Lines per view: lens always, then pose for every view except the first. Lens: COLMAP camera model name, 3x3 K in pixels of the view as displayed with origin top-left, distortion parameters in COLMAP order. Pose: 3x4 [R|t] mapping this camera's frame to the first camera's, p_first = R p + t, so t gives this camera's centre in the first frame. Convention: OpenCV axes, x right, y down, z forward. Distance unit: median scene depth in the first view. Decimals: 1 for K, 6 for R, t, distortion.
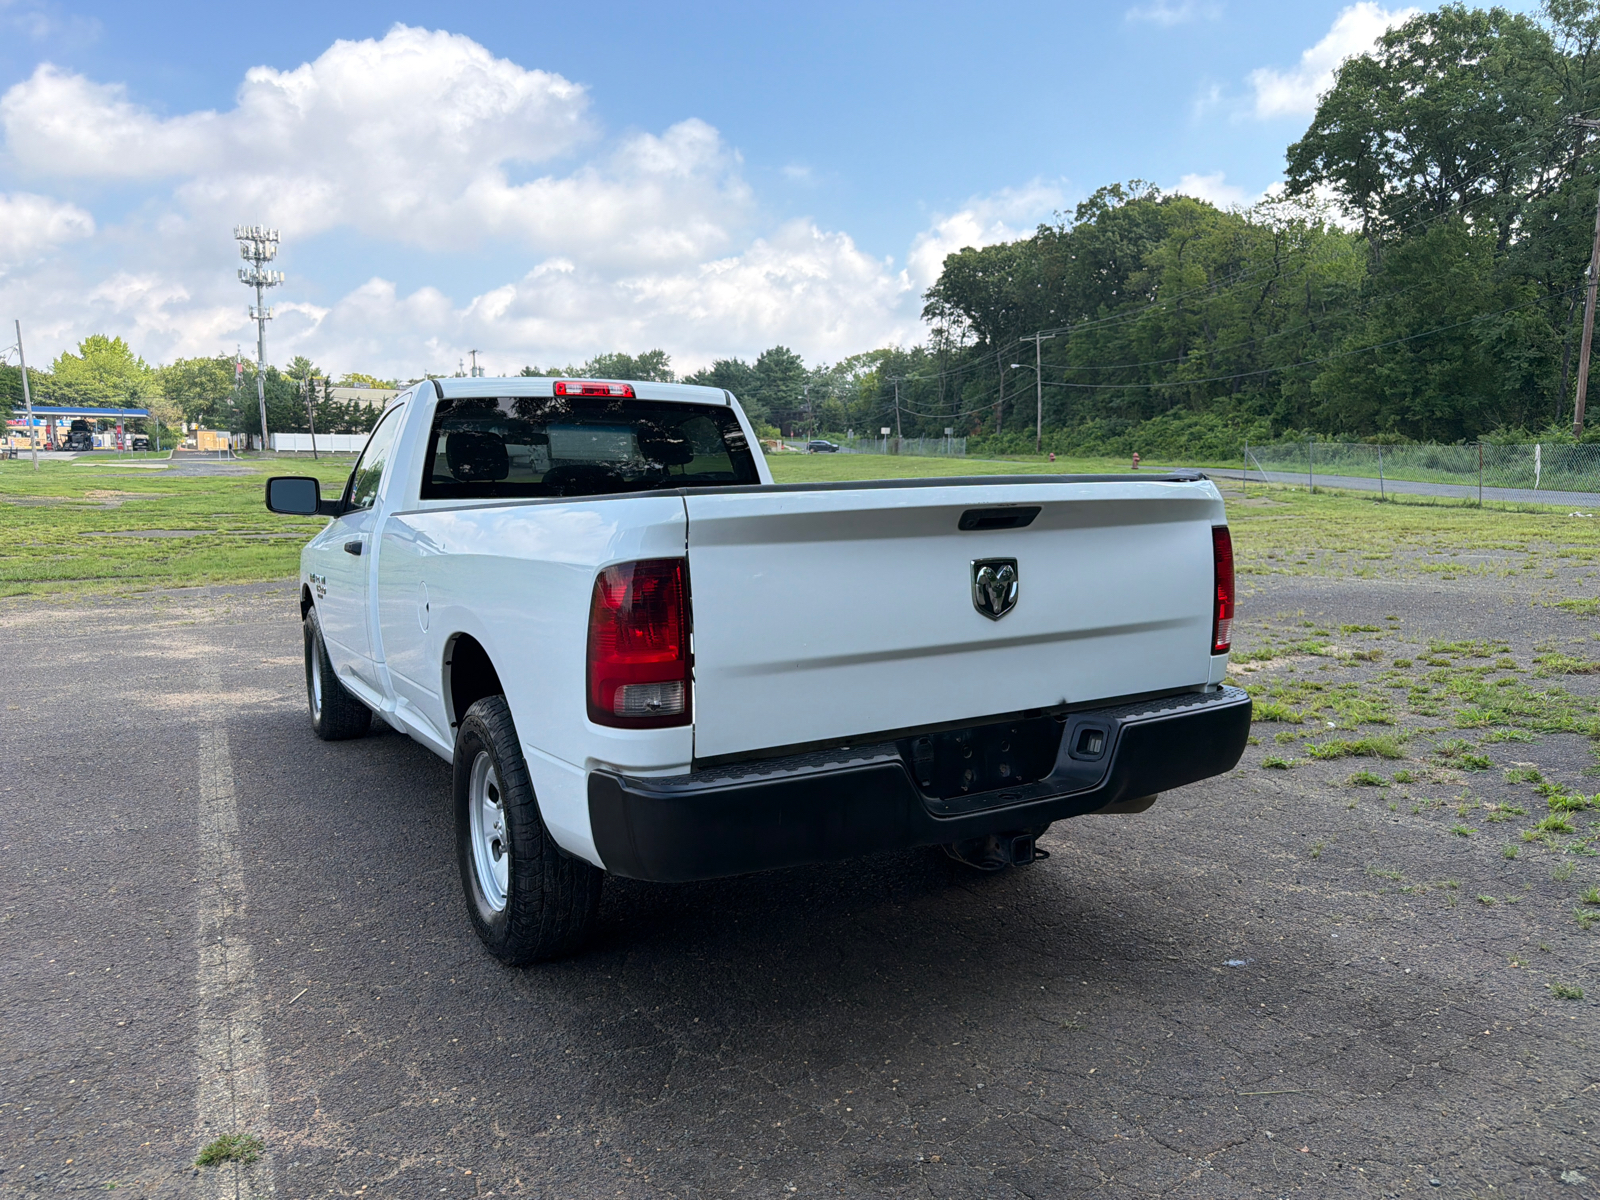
lens RADIAL K [[1148.4, 0, 798.7], [0, 1148.4, 603.8], [0, 0, 1]] dist [0.038290, -0.055456]
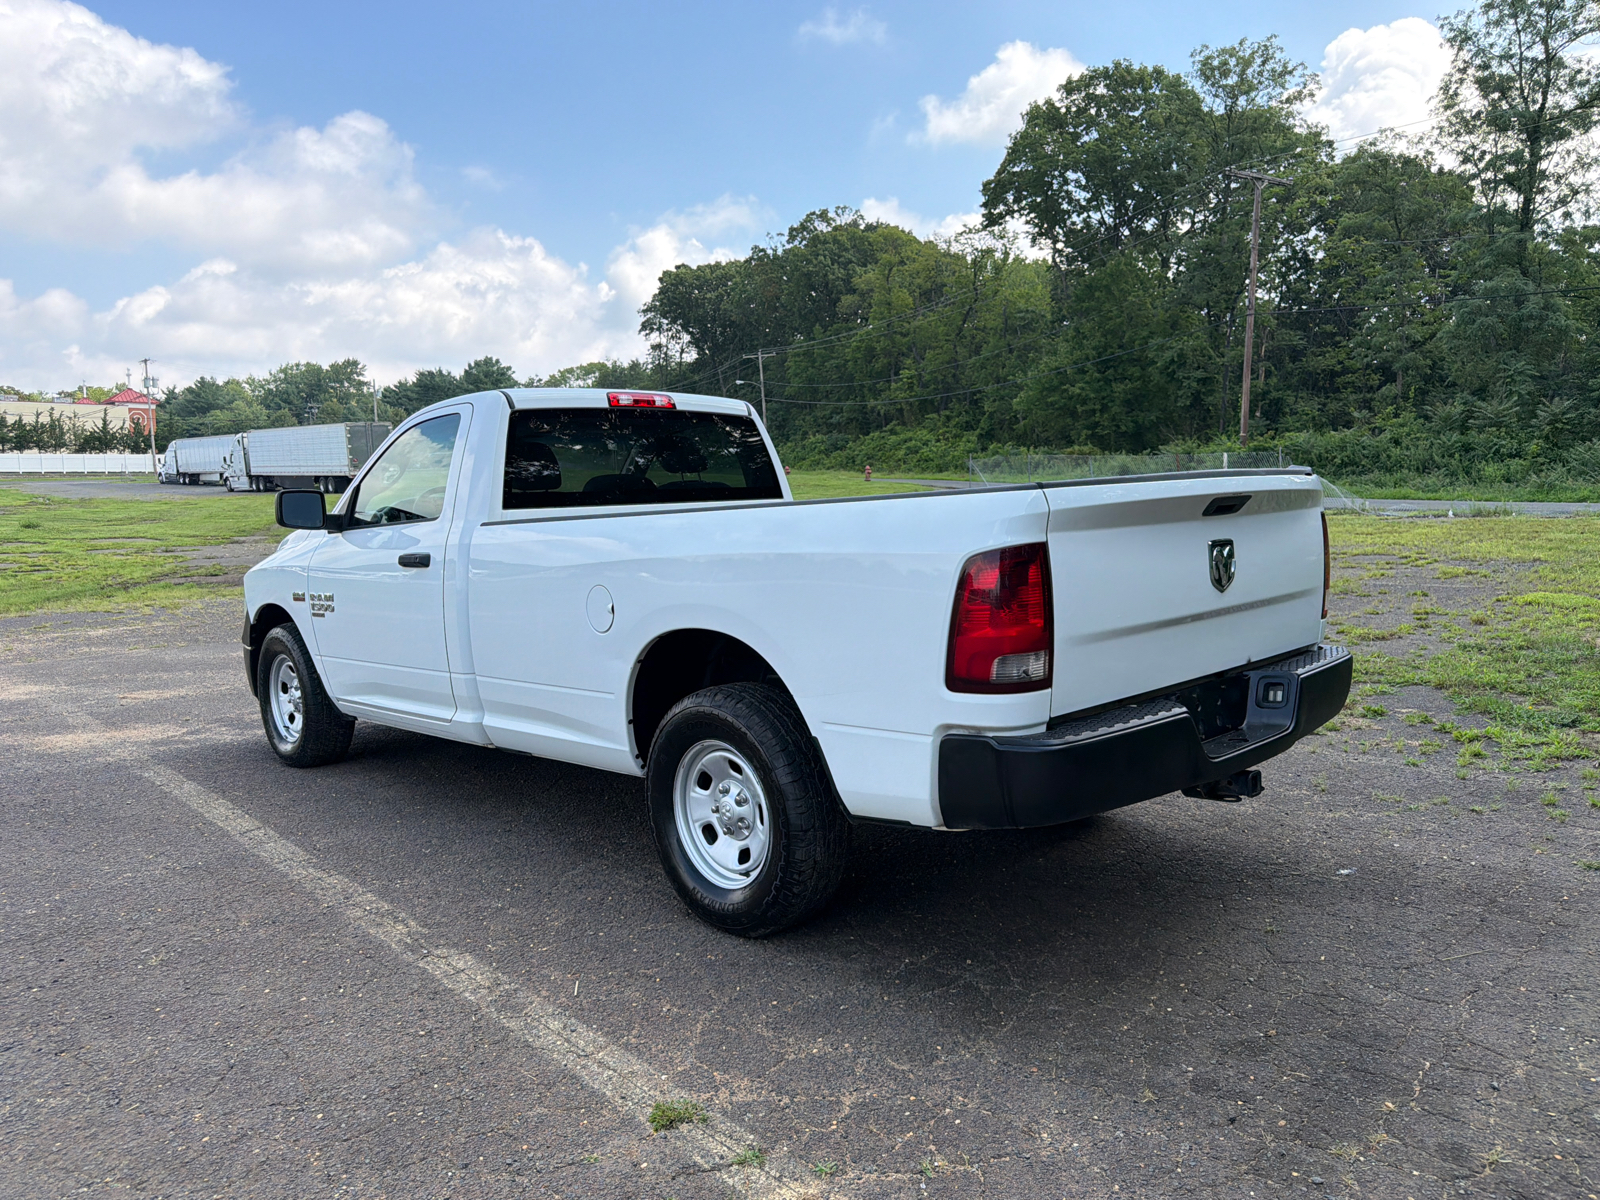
lens RADIAL K [[1137.4, 0, 797.4], [0, 1137.4, 609.6], [0, 0, 1]] dist [0.084267, -0.121998]
pose [[0.969397, -0.039890, 0.242236, -0.025133], [0.041458, 0.999139, -0.001380, 0.000691], [-0.241973, 0.011380, 0.970216, -0.002191]]
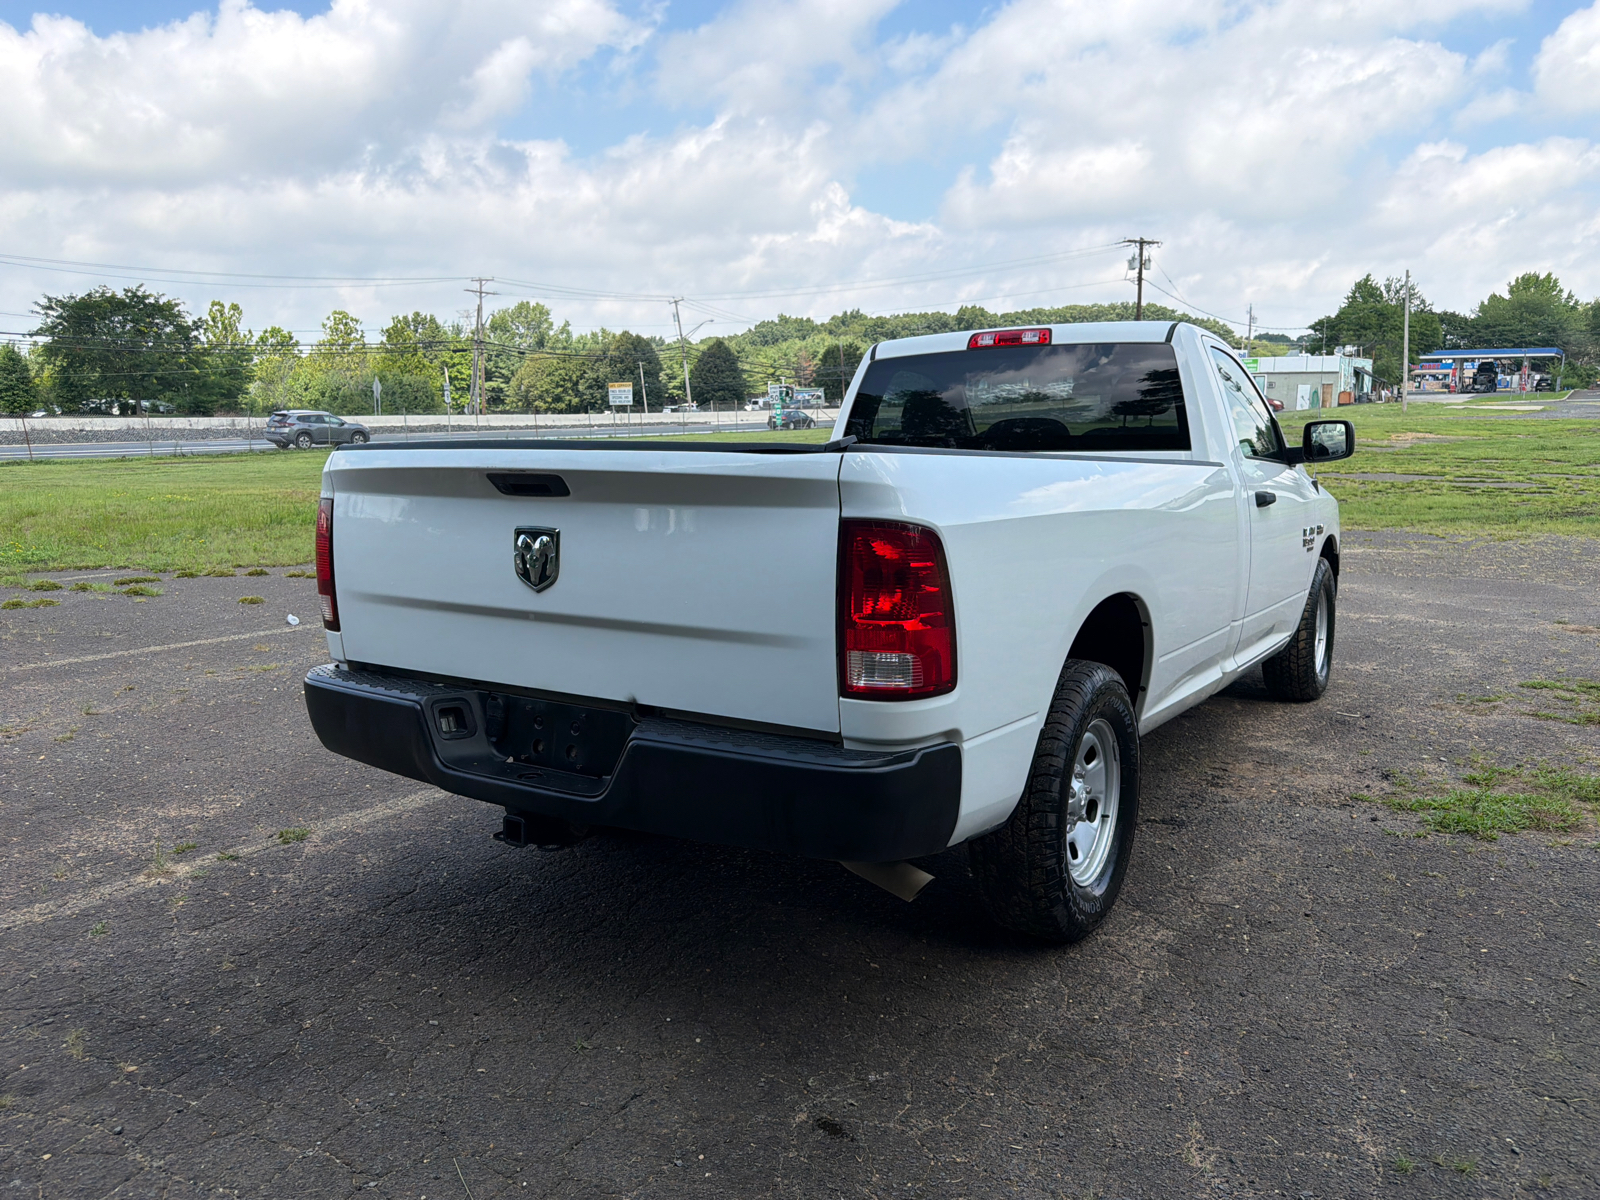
lens RADIAL K [[1145.2, 0, 794.5], [0, 1145.2, 606.3], [0, 0, 1]] dist [0.038686, -0.051770]
pose [[0.456937, 0.139600, -0.878476, 0.051382], [-0.093794, 0.989664, 0.108483, -0.004511], [0.884540, 0.032826, 0.465308, 0.034628]]
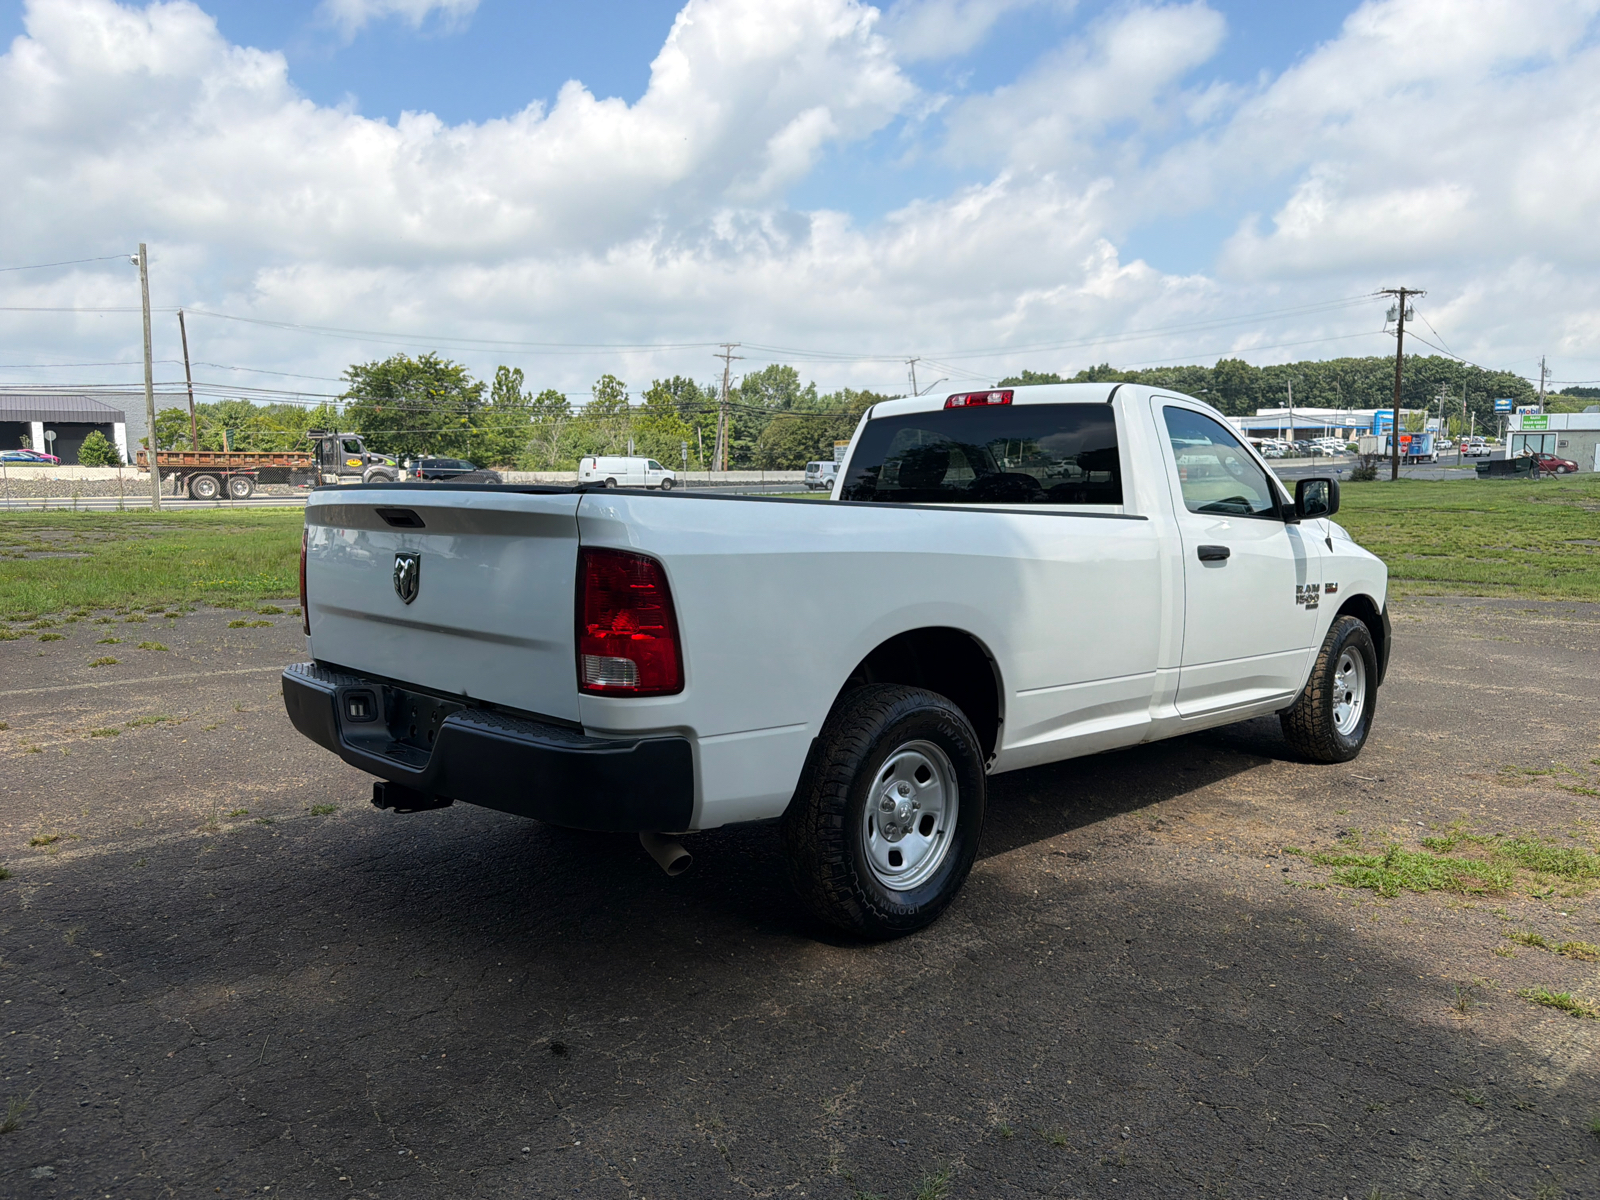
lens RADIAL K [[1137.4, 0, 797.4], [0, 1137.4, 609.6], [0, 0, 1]] dist [0.084267, -0.121998]
pose [[0.259929, 0.111326, -0.959189, 0.065863], [-0.111508, 0.990147, 0.084702, -0.005837], [0.959168, 0.084941, 0.269781, 0.049592]]
